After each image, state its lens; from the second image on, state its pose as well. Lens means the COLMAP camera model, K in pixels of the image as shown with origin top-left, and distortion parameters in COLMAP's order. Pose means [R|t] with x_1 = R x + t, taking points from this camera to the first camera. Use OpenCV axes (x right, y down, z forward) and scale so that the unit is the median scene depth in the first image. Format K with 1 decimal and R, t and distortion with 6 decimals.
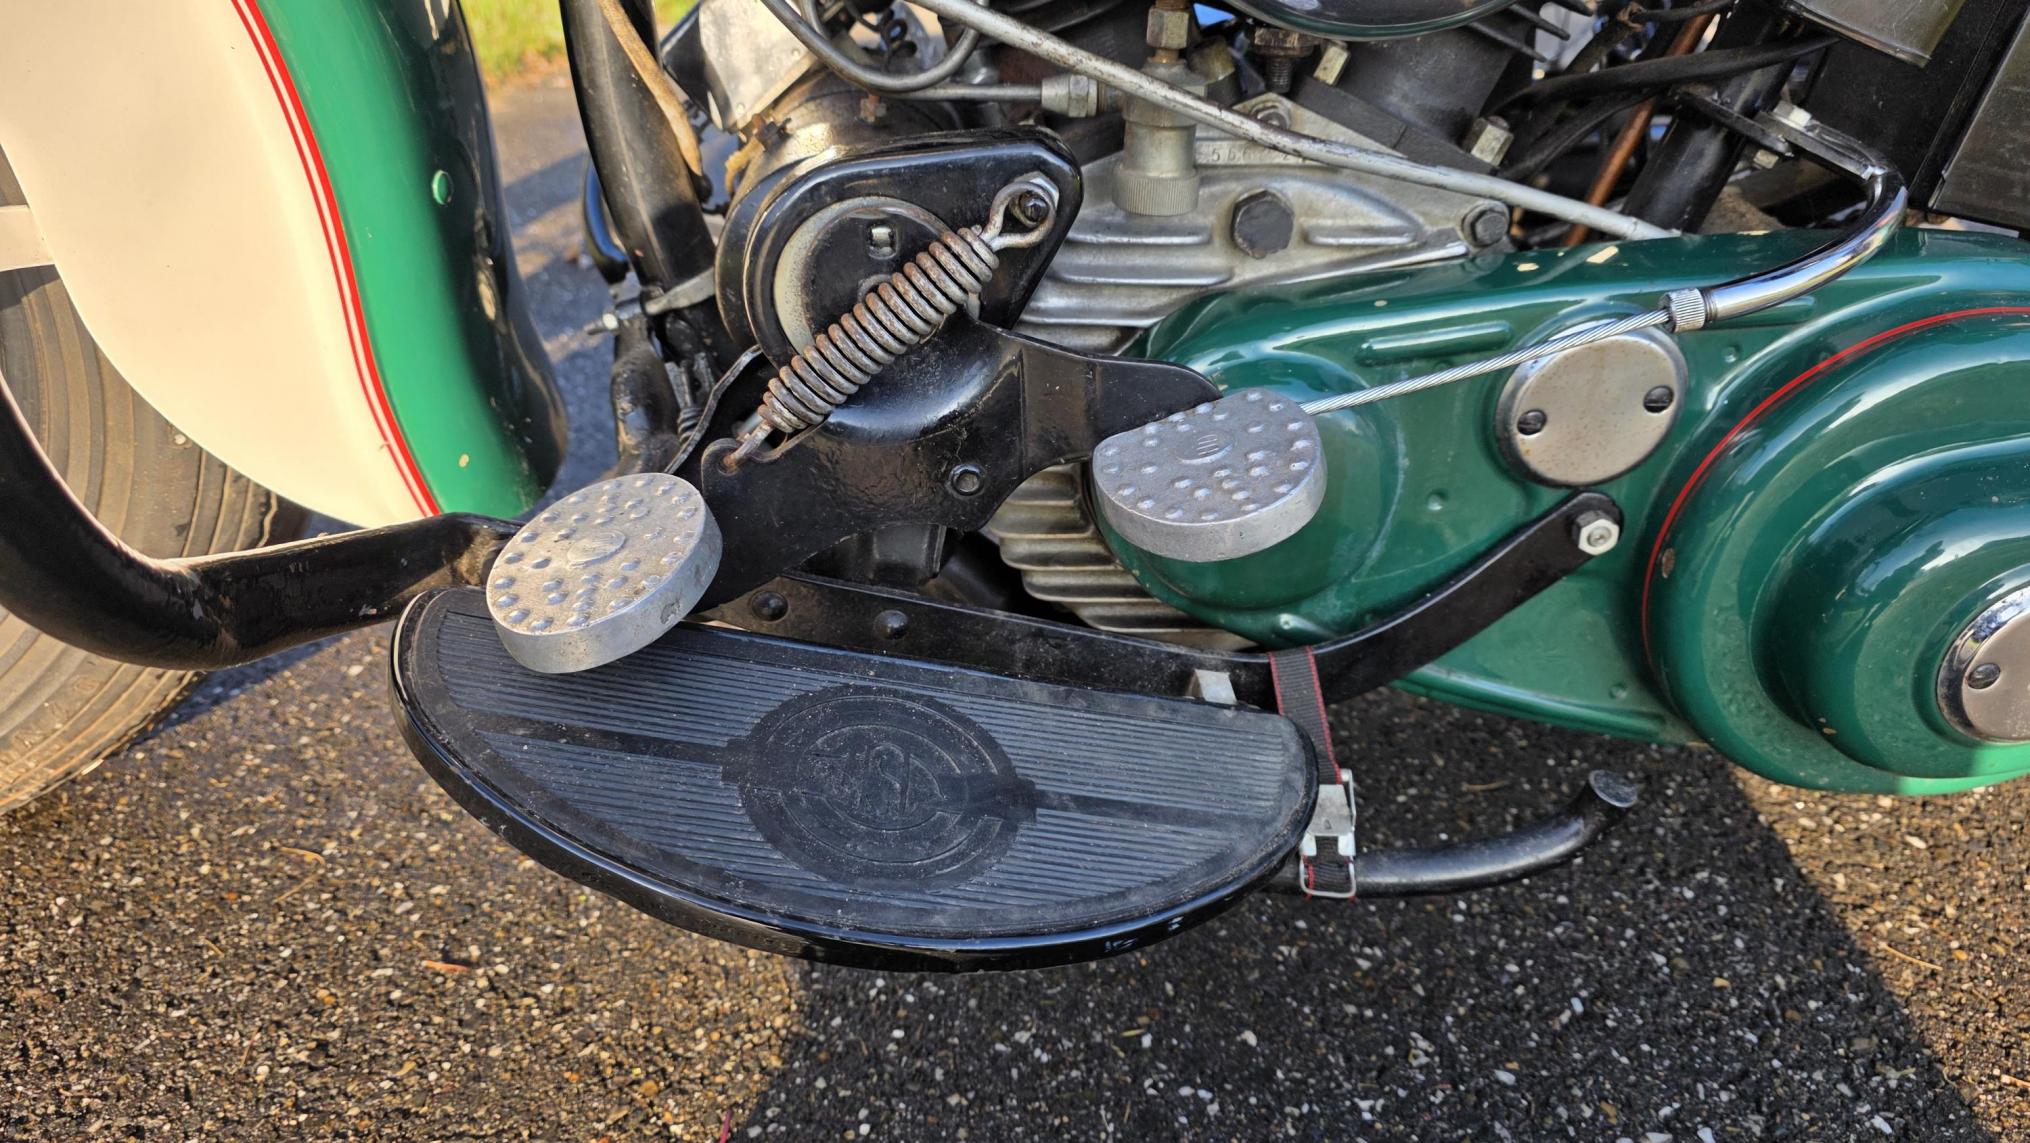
lens RADIAL K [[1364.2, 0, 1037.0], [0, 1364.2, 563.0], [0, 0, 1]] dist [0.062749, -0.062993]
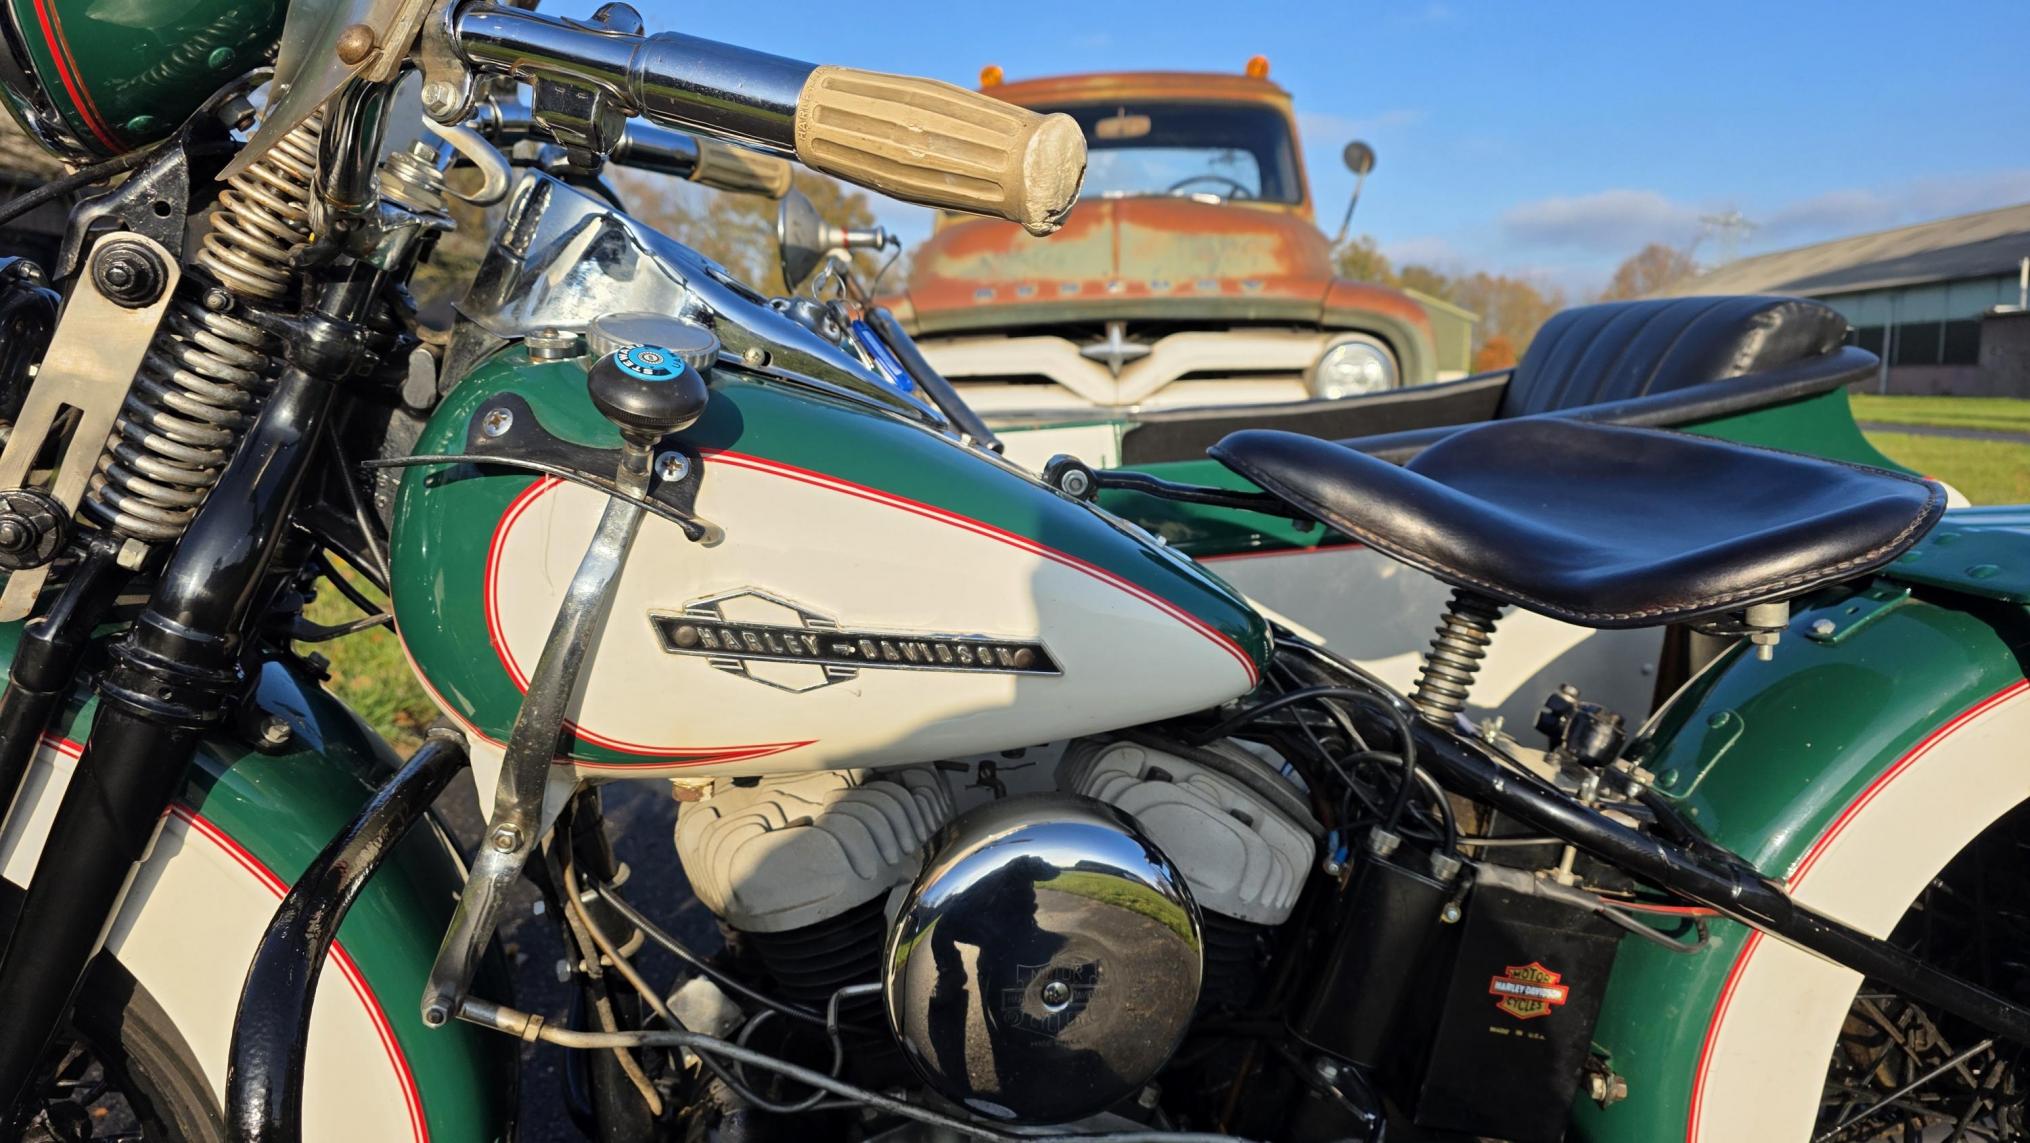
lens RADIAL K [[1364.2, 0, 1023.3], [0, 1364.2, 570.9], [0, 0, 1]] dist [0.062749, -0.062993]
pose [[0.997425, -0.007905, 0.071287, 0.065012], [0.032216, 0.937382, -0.346809, -0.329184], [-0.064081, 0.348212, 0.935223, -0.769935]]
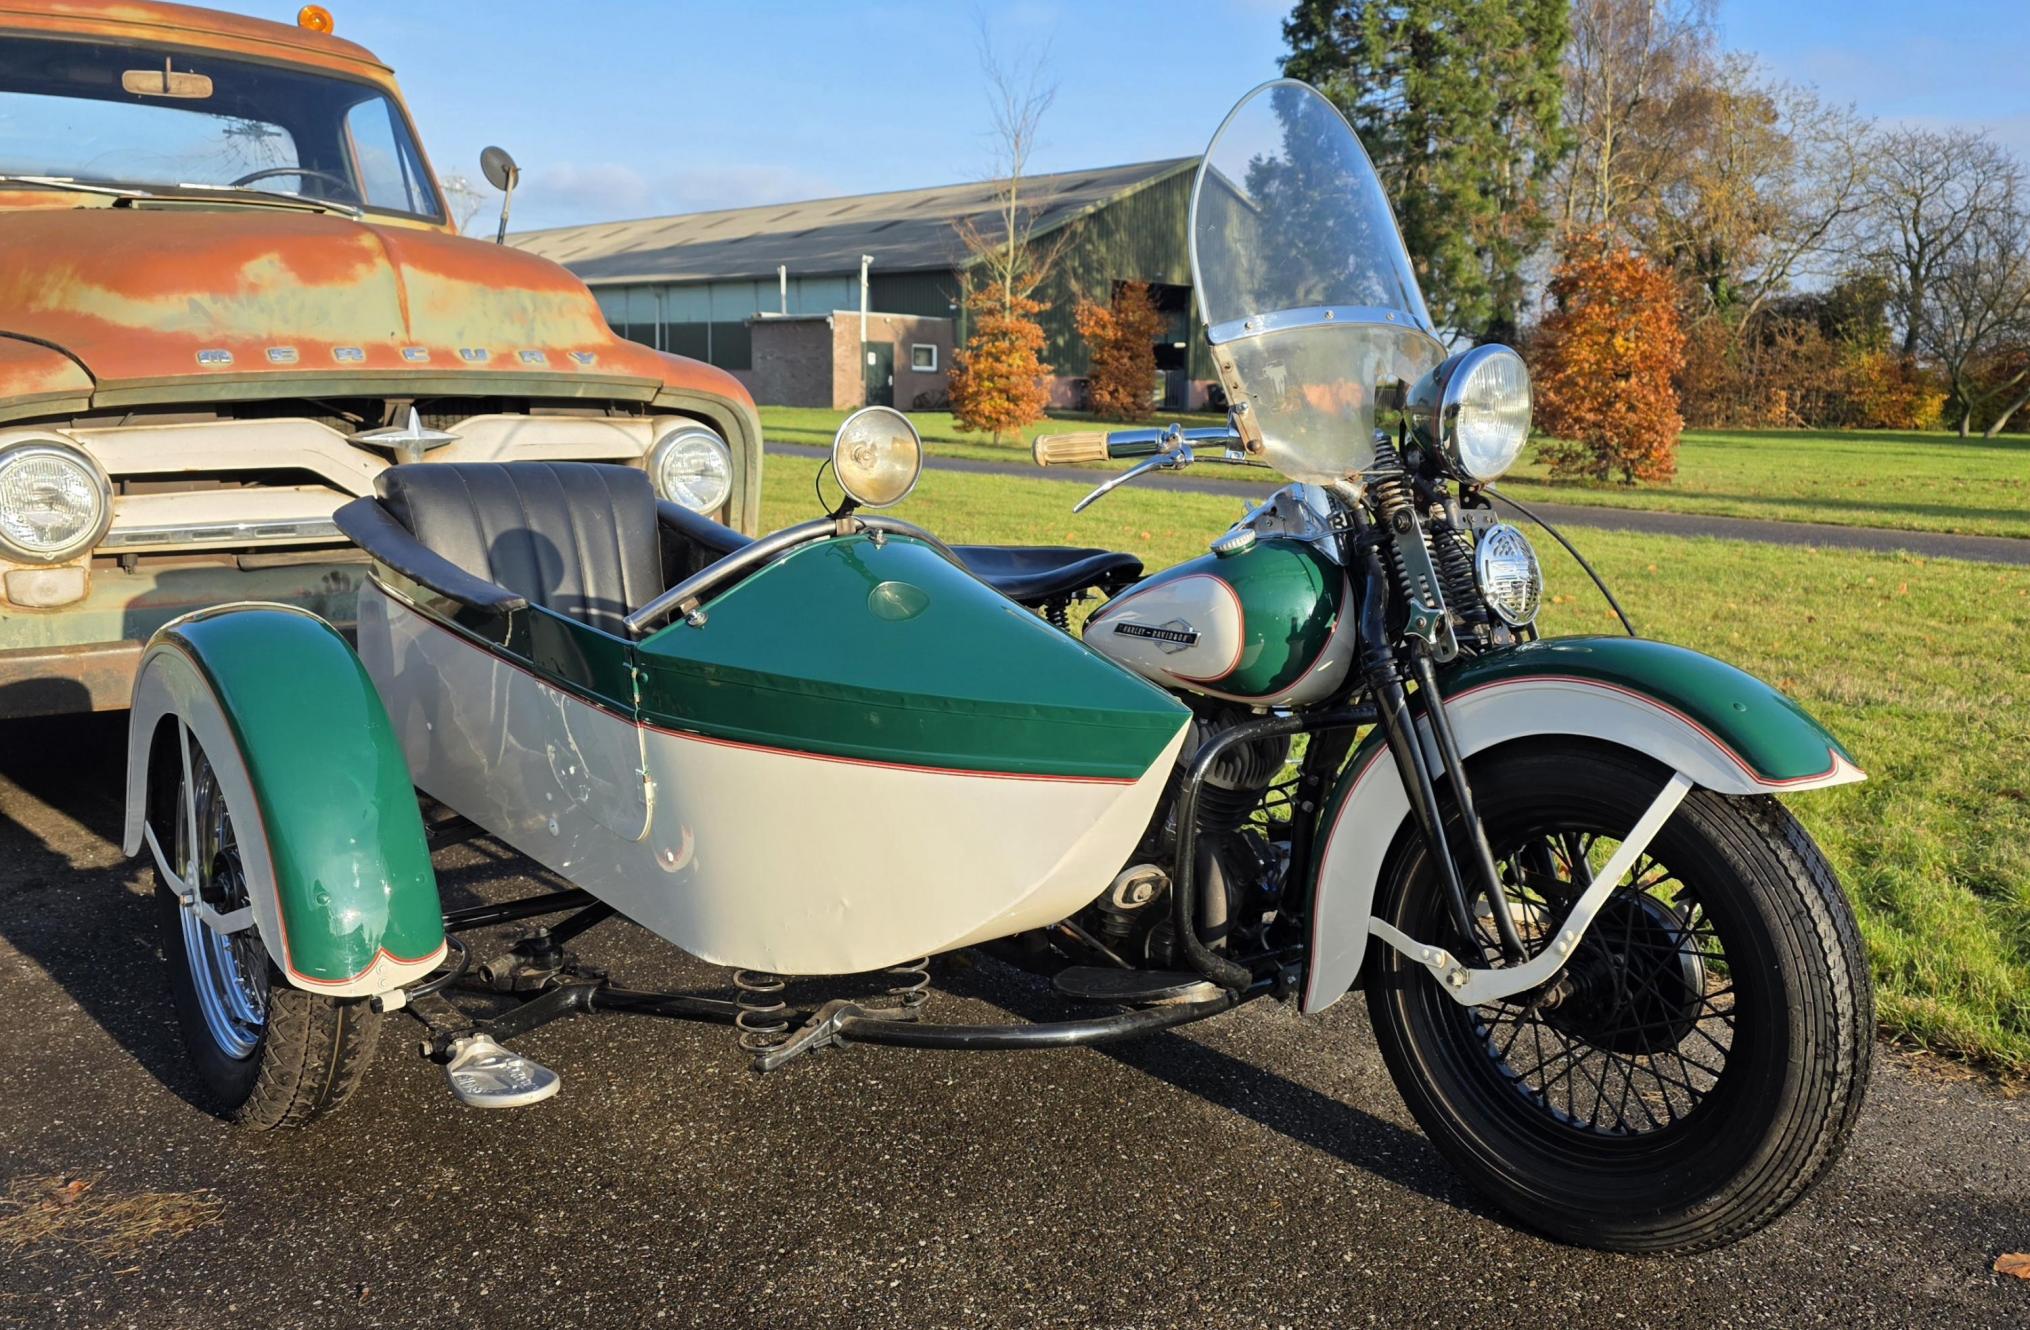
lens RADIAL K [[1703.1, 0, 1066.6], [0, 1703.1, 626.6], [0, 0, 1]] dist [0.093298, -0.058185]
pose [[0.642394, -0.095550, 0.760395, -2.545701], [0.347890, 0.920436, -0.178243, -1.164810], [-0.682863, 0.379036, 0.624524, -0.111408]]
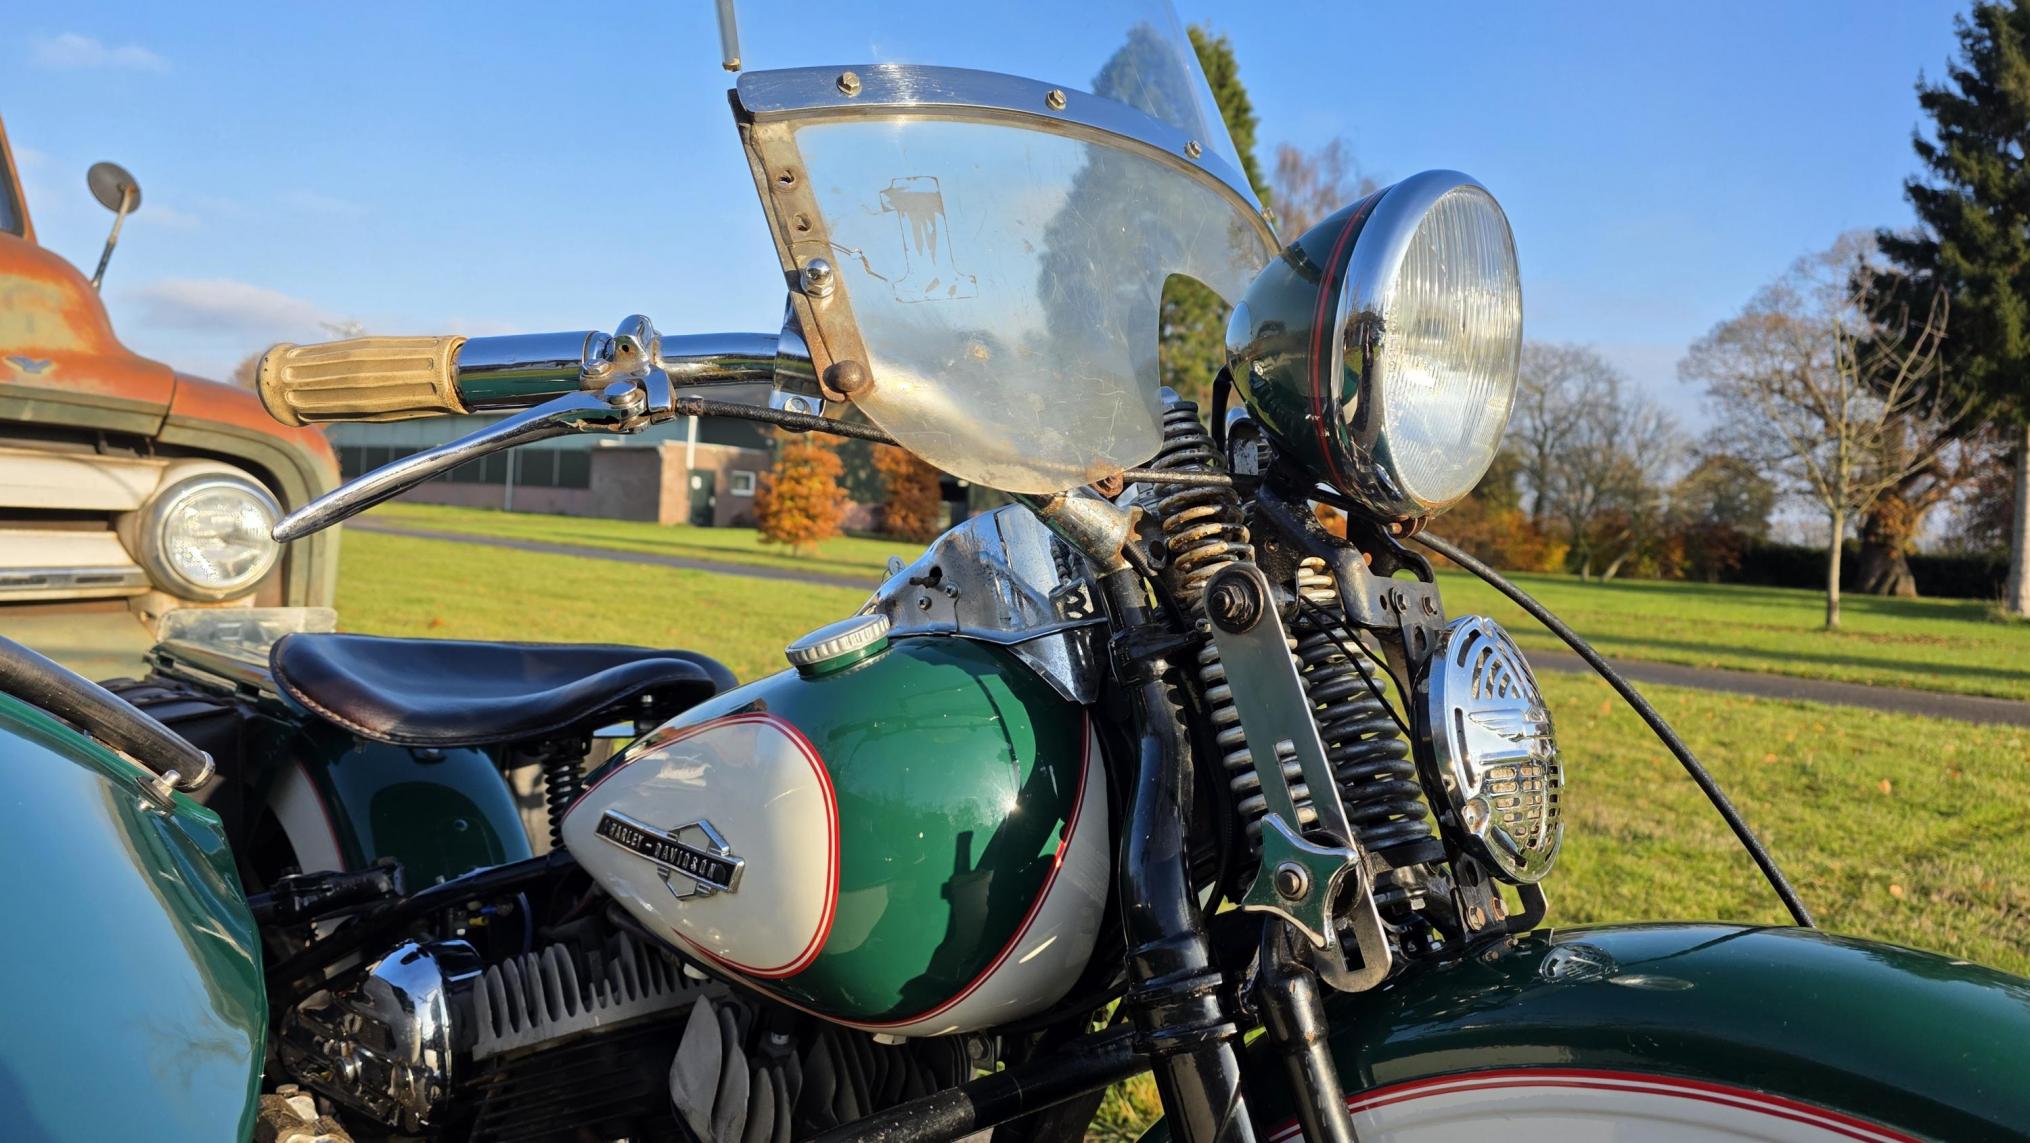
lens RADIAL K [[1422.3, 0, 1014.9], [0, 1422.3, 524.8], [0, 0, 1]] dist [0.047393, -0.028380]
pose [[0.561072, 0.027964, 0.827295, -0.115877], [0.346202, 0.899893, -0.265211, -1.626317], [-0.751893, 0.435213, 0.495223, 1.259768]]
